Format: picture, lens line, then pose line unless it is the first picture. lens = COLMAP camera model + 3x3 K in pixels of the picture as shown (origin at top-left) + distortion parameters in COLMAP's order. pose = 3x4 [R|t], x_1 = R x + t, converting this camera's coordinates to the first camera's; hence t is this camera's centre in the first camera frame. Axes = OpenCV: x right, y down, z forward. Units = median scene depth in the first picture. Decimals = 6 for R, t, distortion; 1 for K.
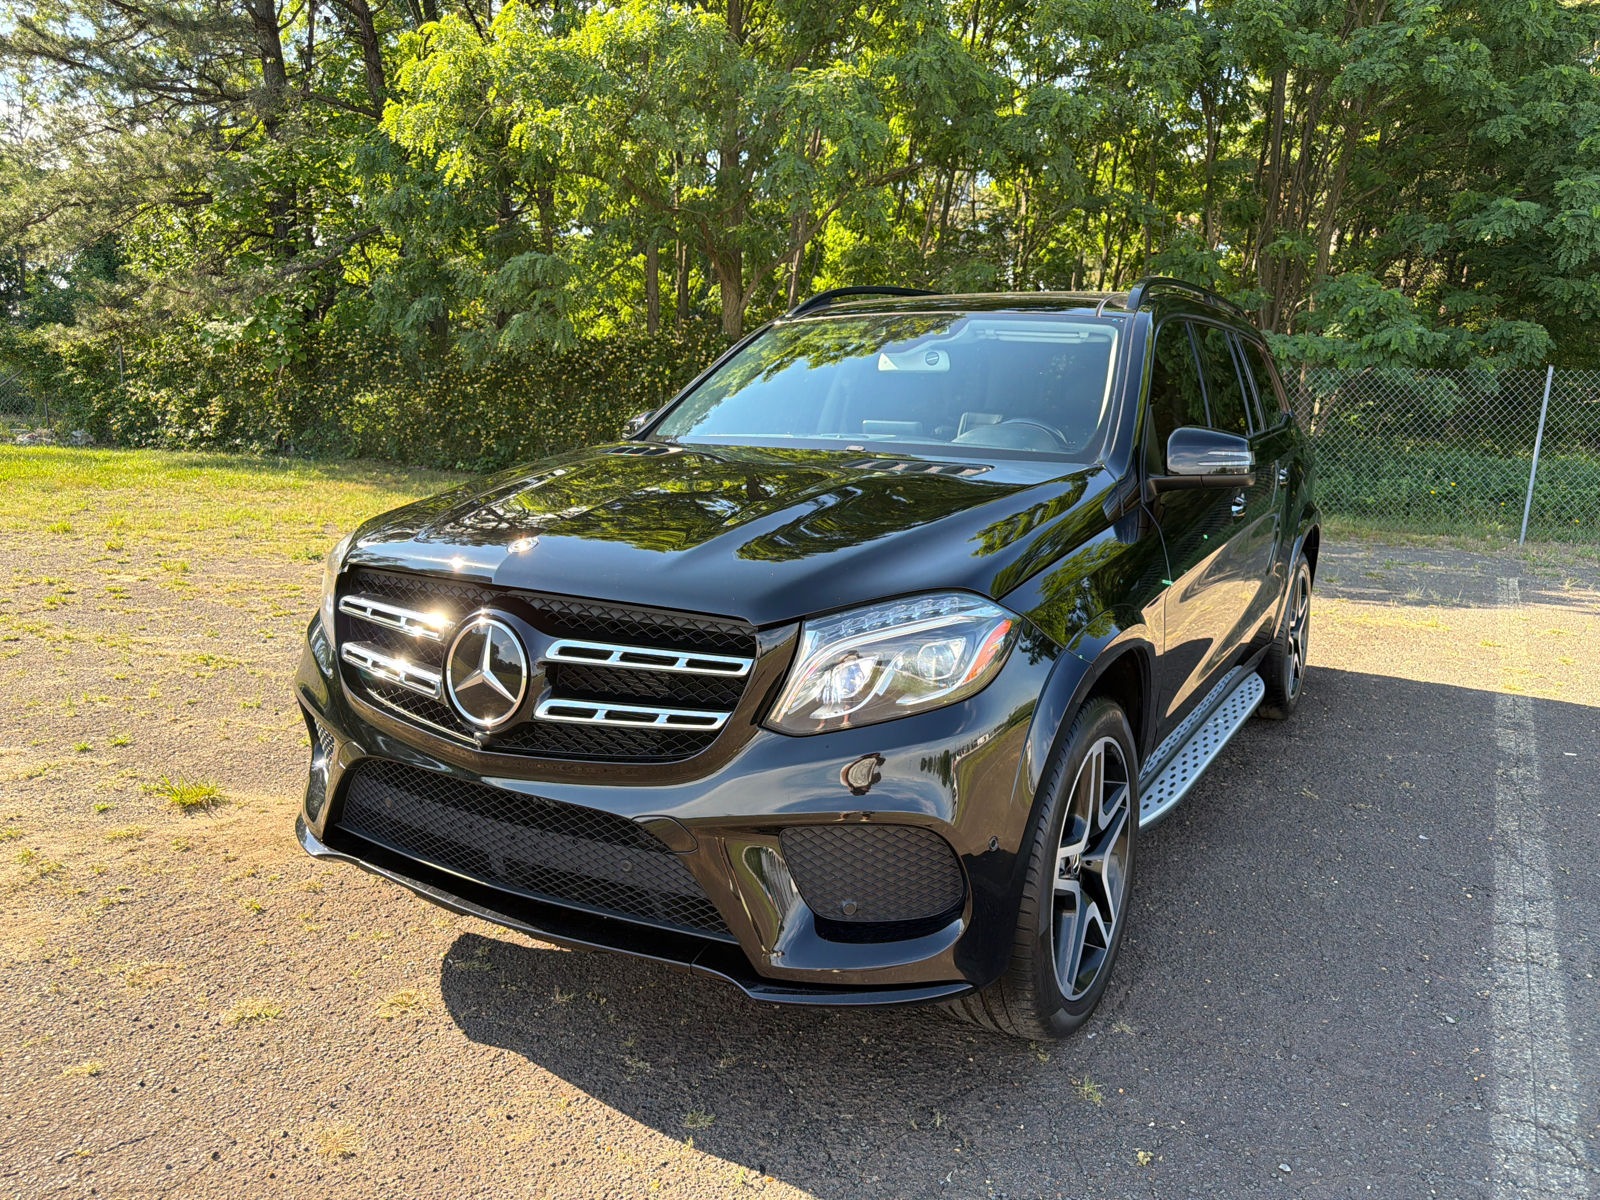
lens RADIAL K [[1157.8, 0, 805.6], [0, 1157.8, 644.2], [0, 0, 1]] dist [0.020571, -0.025046]
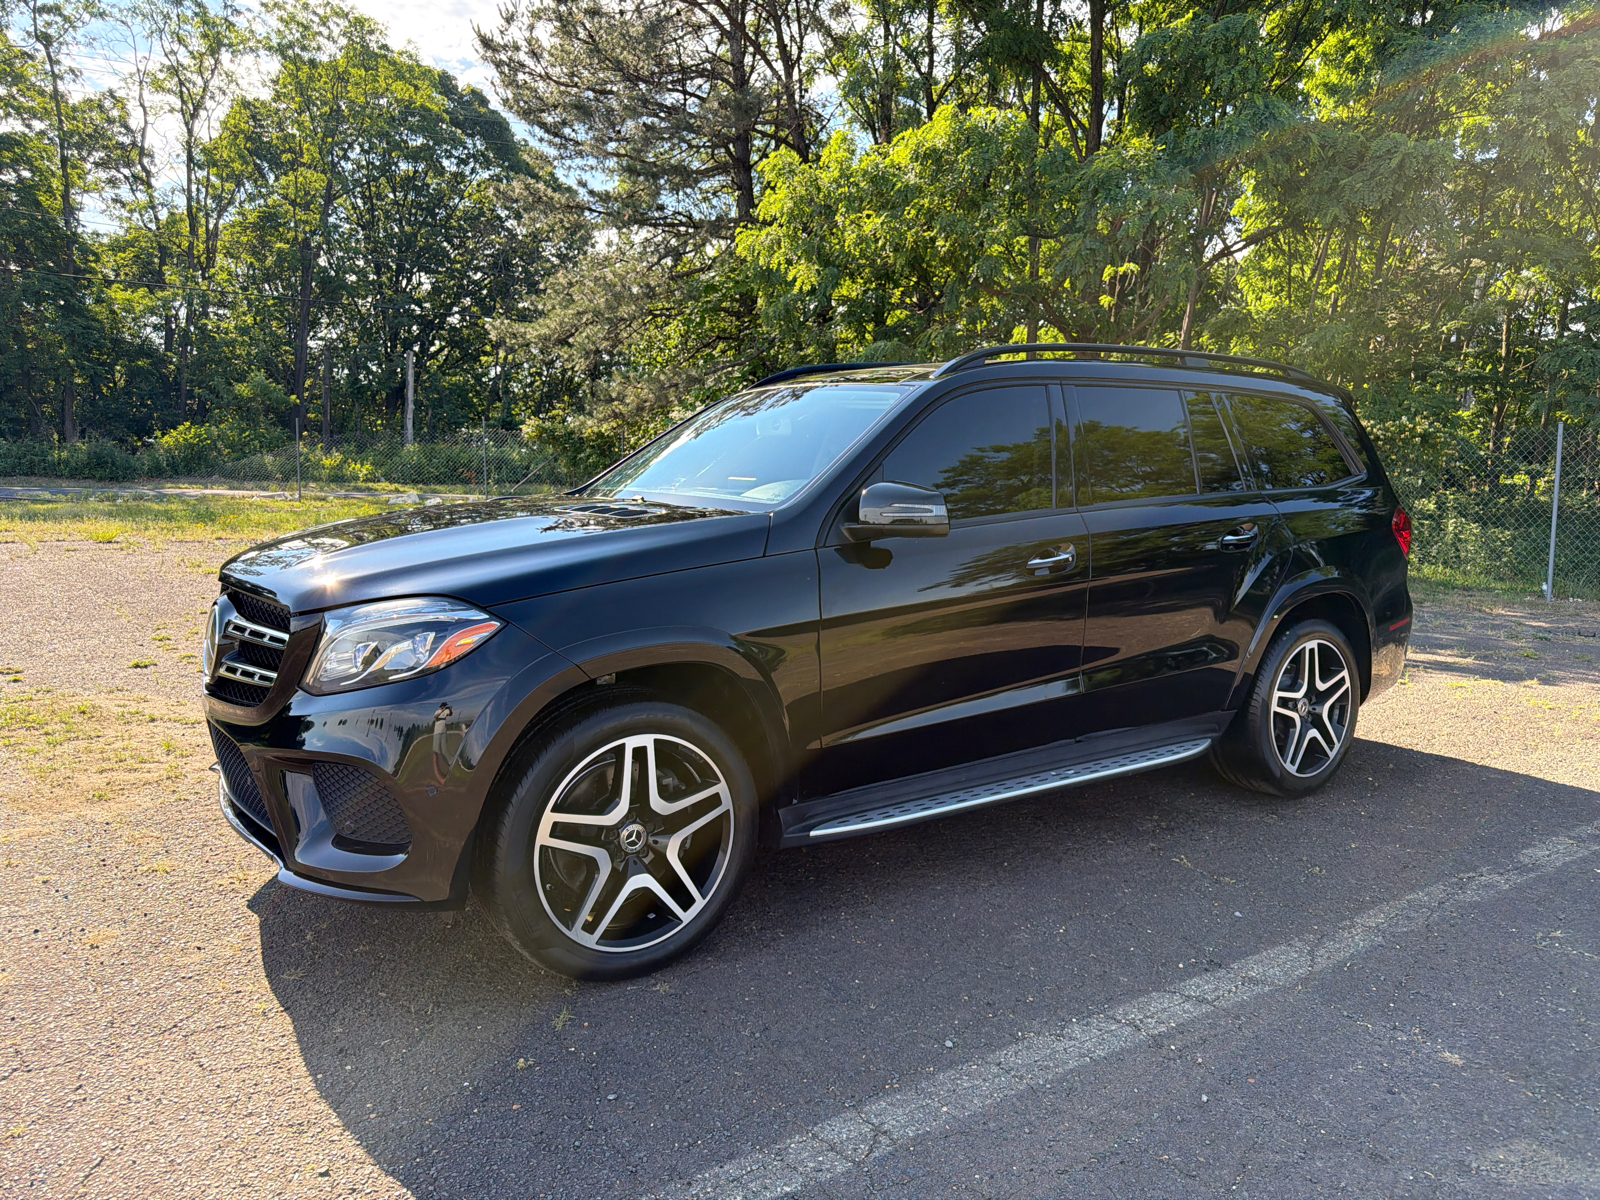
lens RADIAL K [[1121.1, 0, 800.7], [0, 1121.1, 641.7], [0, 0, 1]] dist [0.026255, -0.030198]
pose [[0.908368, 0.058927, -0.414000, 0.753059], [-0.083884, 0.995575, -0.042347, 0.018212], [0.409672, 0.073195, 0.909292, 0.008274]]
